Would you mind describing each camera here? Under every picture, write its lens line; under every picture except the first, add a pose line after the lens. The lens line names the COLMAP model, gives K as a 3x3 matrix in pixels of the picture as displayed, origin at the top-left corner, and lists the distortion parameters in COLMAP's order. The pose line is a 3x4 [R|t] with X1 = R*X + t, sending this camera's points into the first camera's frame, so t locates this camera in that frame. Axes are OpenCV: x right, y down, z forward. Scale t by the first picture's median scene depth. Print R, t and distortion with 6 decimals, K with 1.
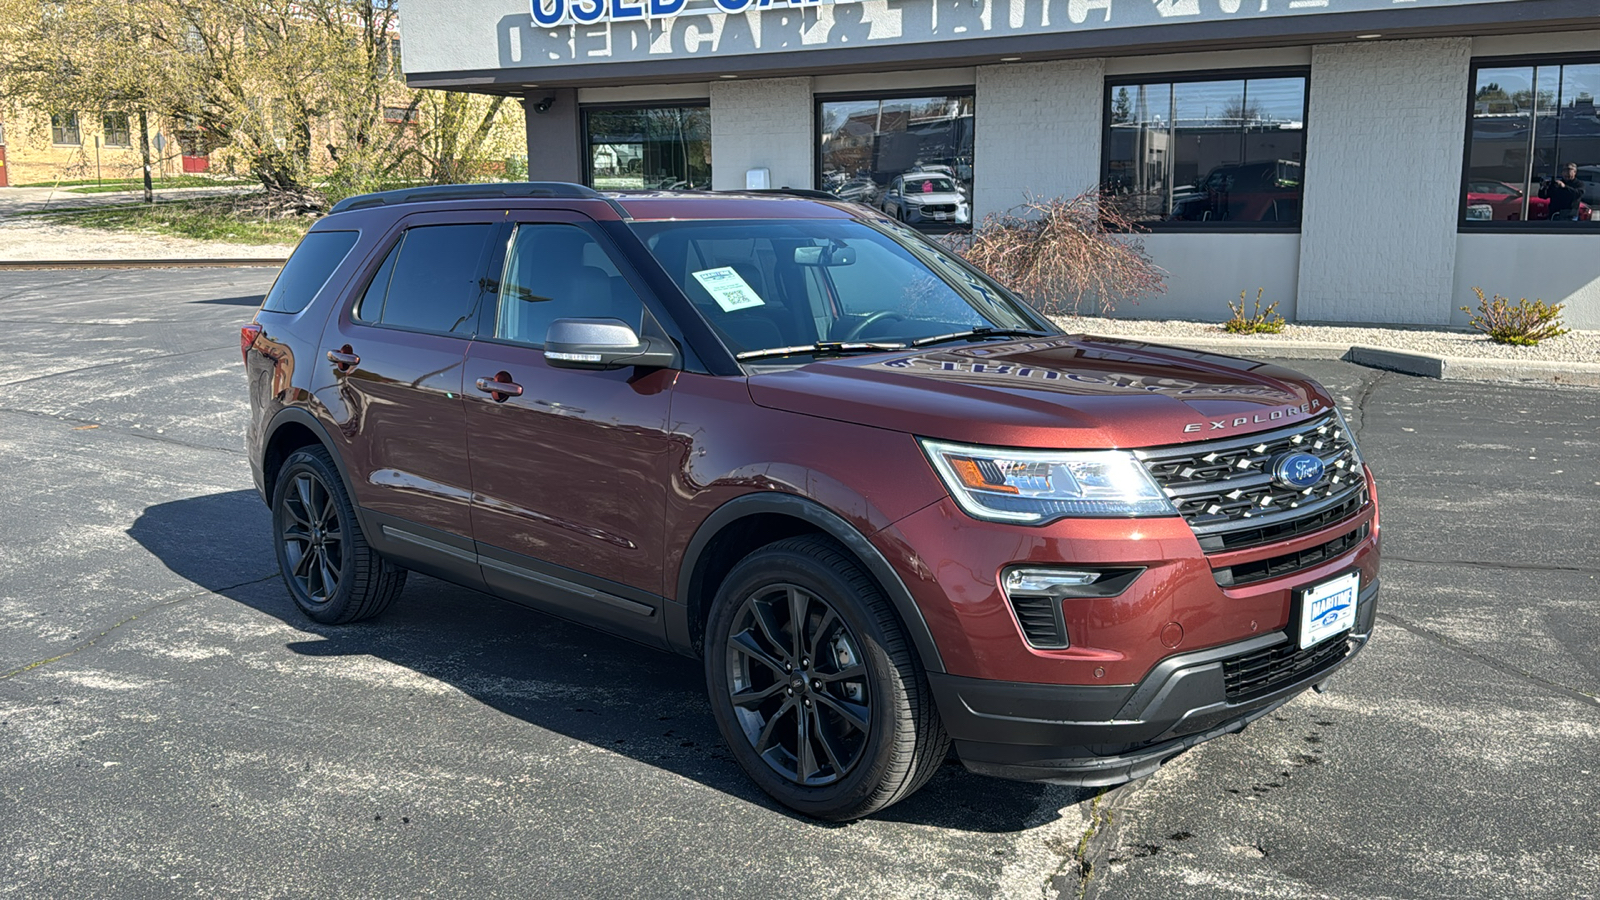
lens RADIAL K [[1354.5, 0, 778.6], [0, 1354.5, 430.9], [0, 0, 1]] dist [0.160470, -0.299143]
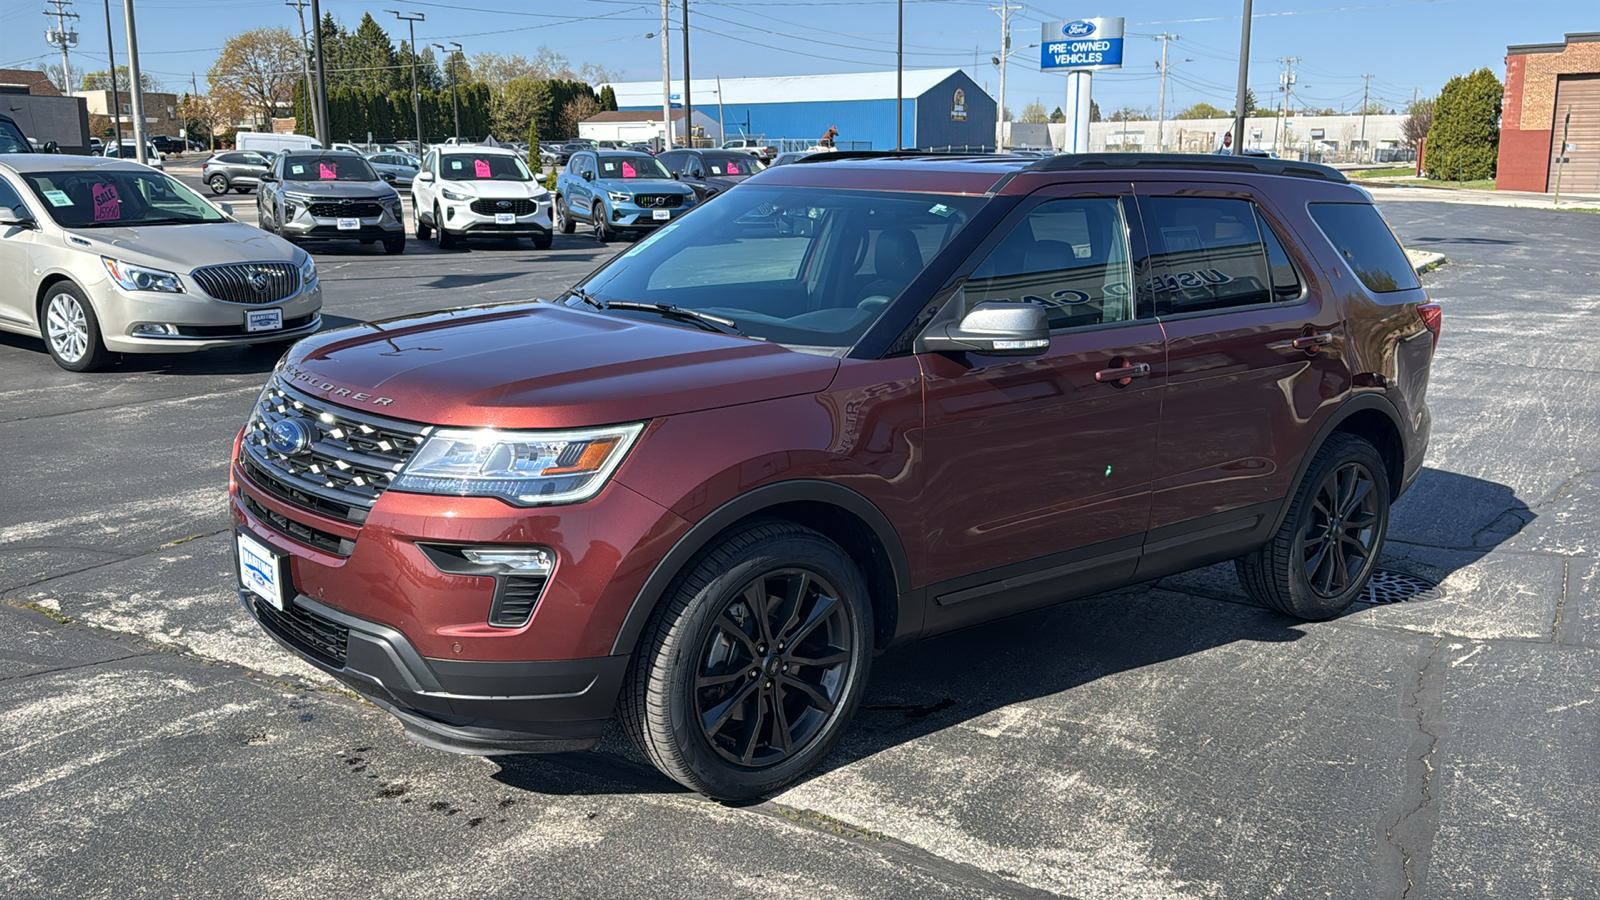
lens RADIAL K [[1355.4, 0, 797.5], [0, 1355.4, 455.3], [0, 0, 1]] dist [0.136201, -0.239478]
pose [[-0.076387, 0.215789, -0.973448, 0.420414], [-0.169200, 0.959335, 0.225937, -0.079211], [0.982617, 0.181966, -0.036770, 0.439790]]
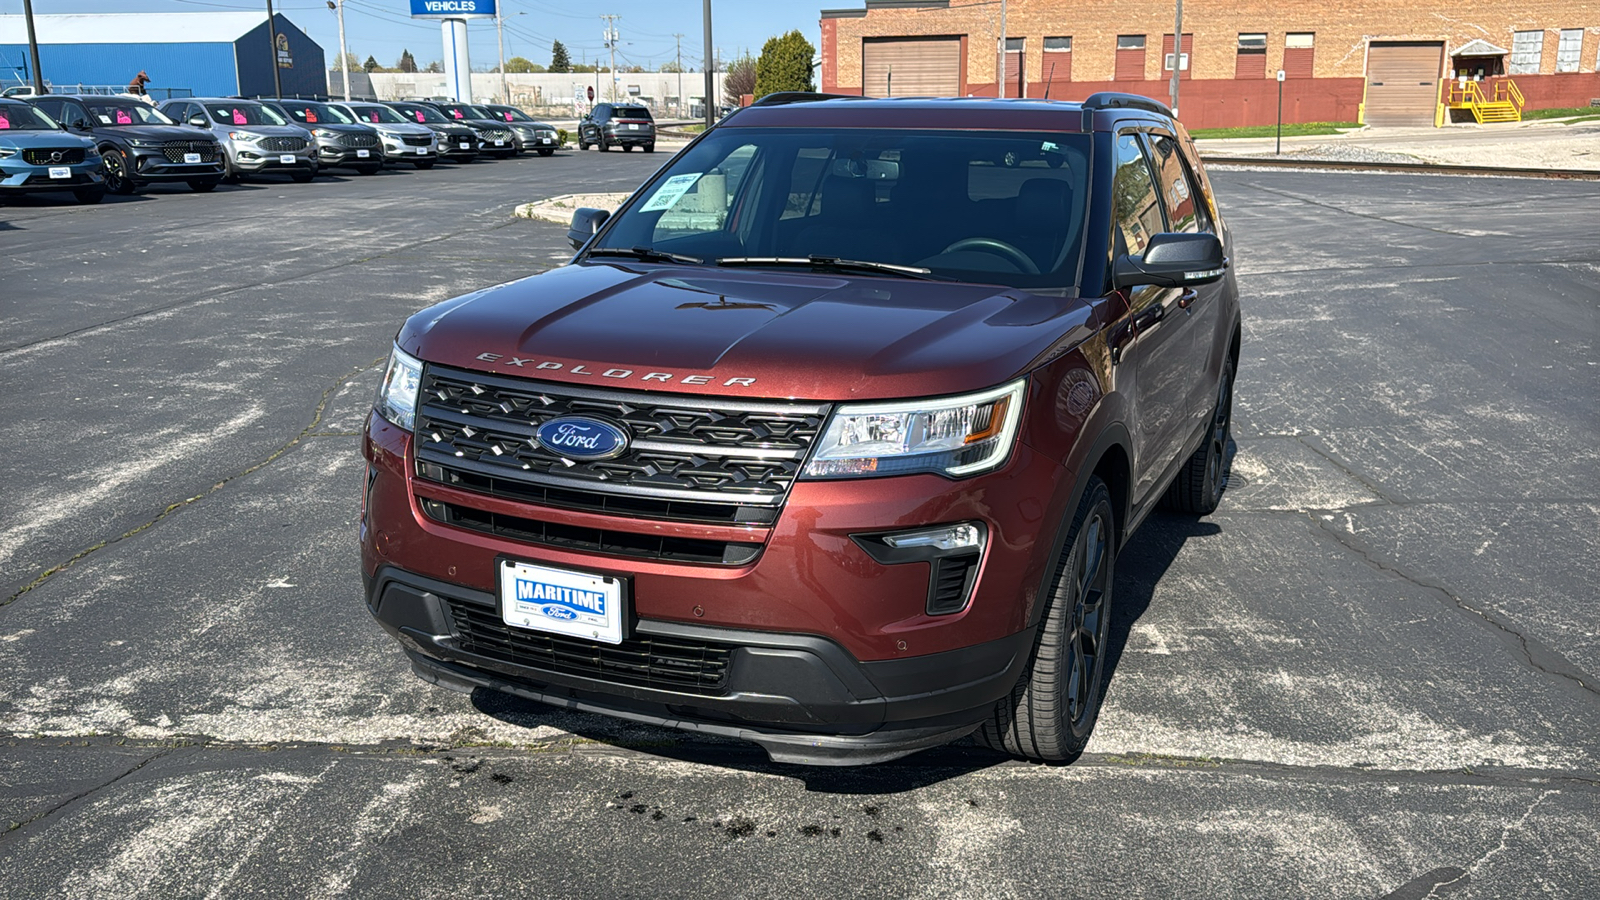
lens RADIAL K [[1355.4, 0, 797.5], [0, 1355.4, 455.3], [0, 0, 1]] dist [0.136201, -0.239478]
pose [[0.389745, 0.228150, -0.892214, 0.367038], [-0.156144, 0.971170, 0.180132, -0.041110], [0.907589, 0.069108, 0.414133, 0.241338]]
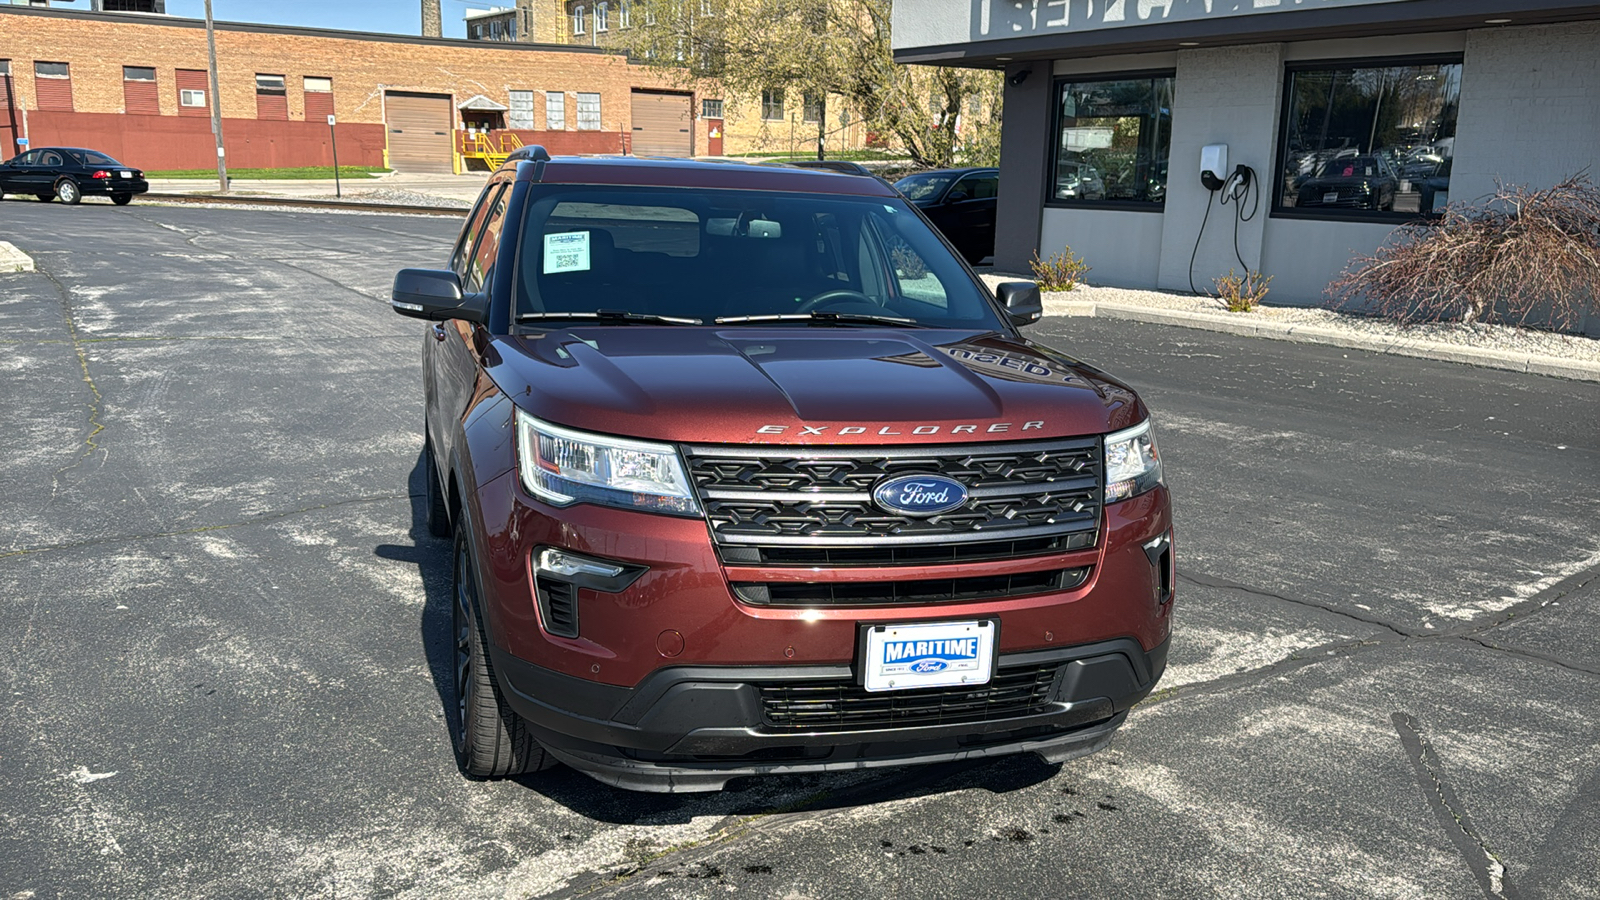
lens RADIAL K [[1355.4, 0, 797.5], [0, 1355.4, 455.3], [0, 0, 1]] dist [0.136201, -0.239478]
pose [[0.888406, 0.122815, -0.442324, 0.213893], [-0.108149, 0.992422, 0.058338, -0.011745], [0.446137, -0.003991, 0.894956, 0.059977]]
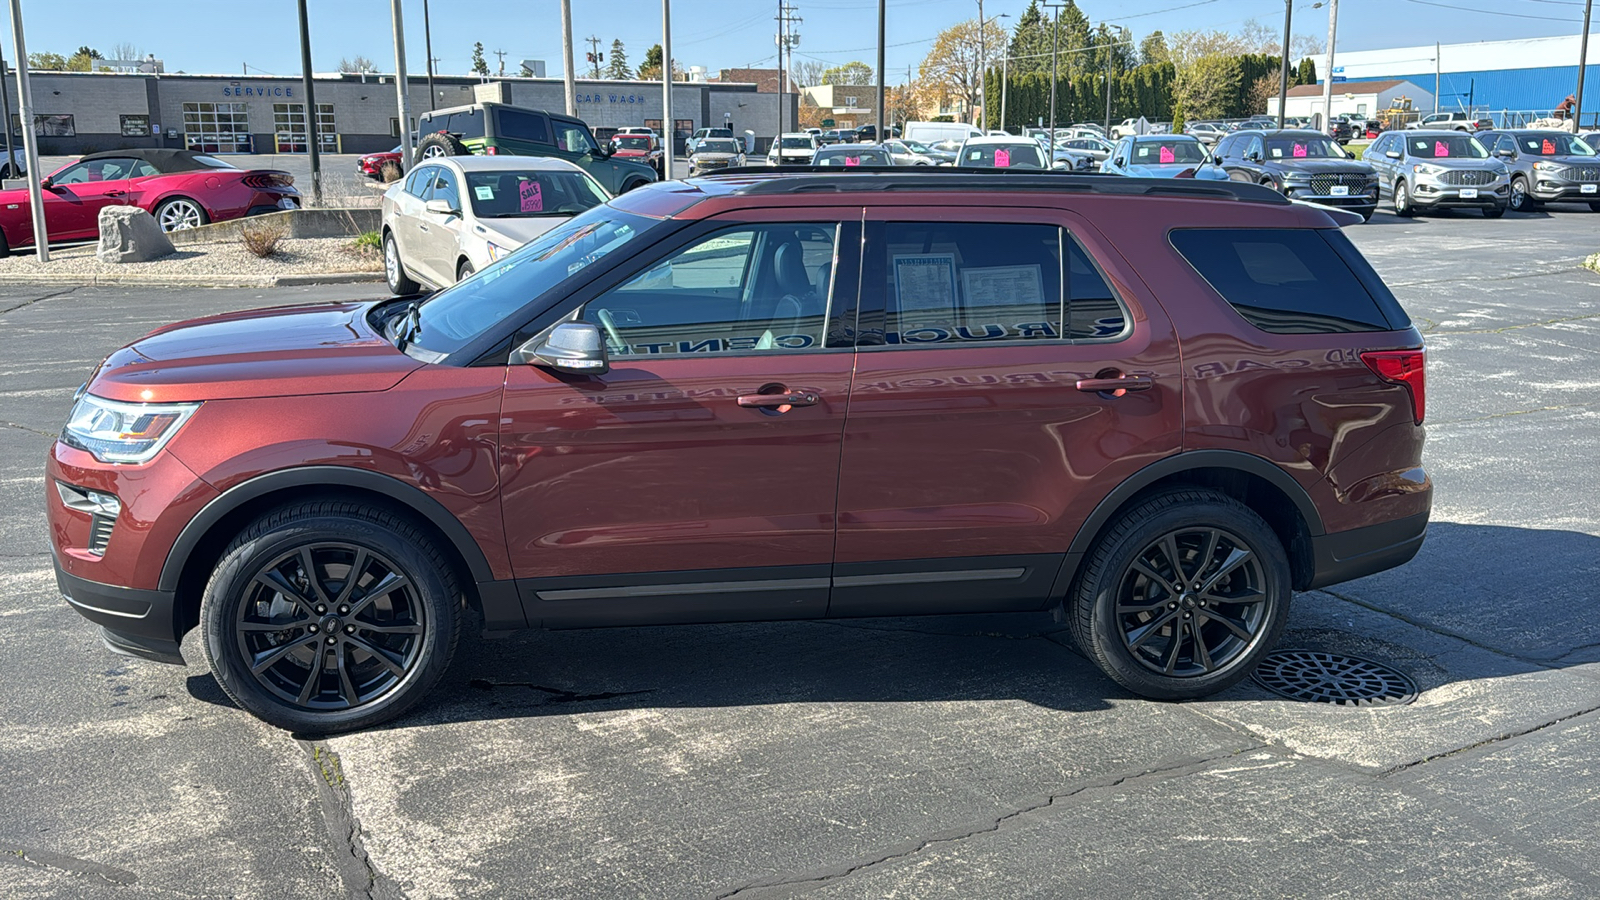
lens RADIAL K [[1358.5, 0, 768.7], [0, 1358.5, 449.6], [0, 0, 1]] dist [0.142867, -0.242201]
pose [[-0.559589, 0.190275, -0.806632, 0.347083], [-0.129801, 0.941155, 0.312055, -0.134519], [0.818543, 0.279324, -0.501962, 0.700153]]
